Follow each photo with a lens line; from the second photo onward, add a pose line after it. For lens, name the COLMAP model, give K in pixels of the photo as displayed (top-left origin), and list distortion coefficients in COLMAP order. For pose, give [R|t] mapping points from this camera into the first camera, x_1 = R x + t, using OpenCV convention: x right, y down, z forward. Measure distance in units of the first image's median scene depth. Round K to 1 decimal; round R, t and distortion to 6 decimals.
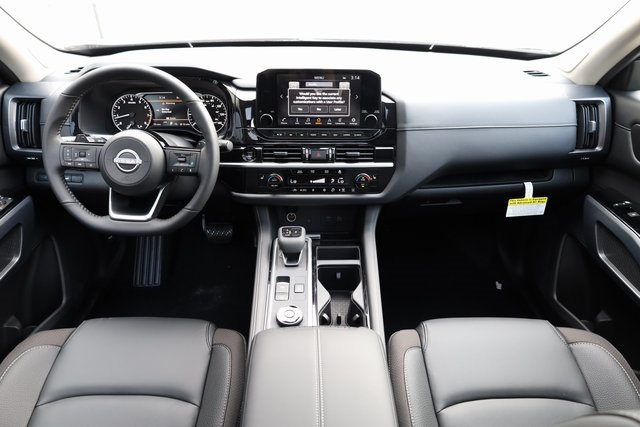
lens RADIAL K [[440.4, 0, 318.8], [0, 440.4, 217.5], [0, 0, 1]] dist [0.041946, 0.004011]
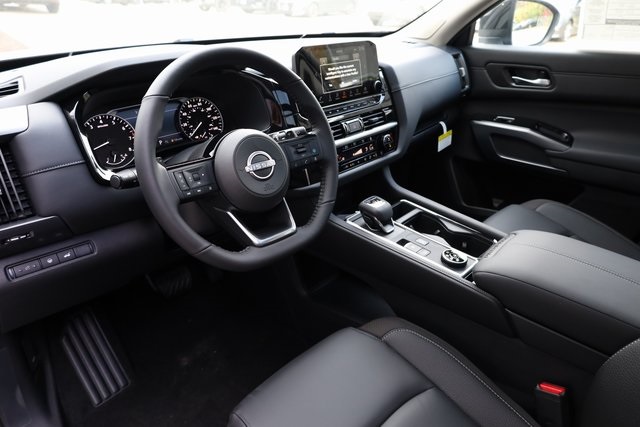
lens RADIAL K [[440.4, 0, 318.8], [0, 440.4, 209.2], [0, 0, 1]] dist [0.041946, 0.004011]
pose [[0.697680, -0.319566, 0.641186, -0.751112], [0.372649, 0.926271, 0.056169, -0.052853], [-0.611862, 0.199749, 0.765327, 0.306347]]
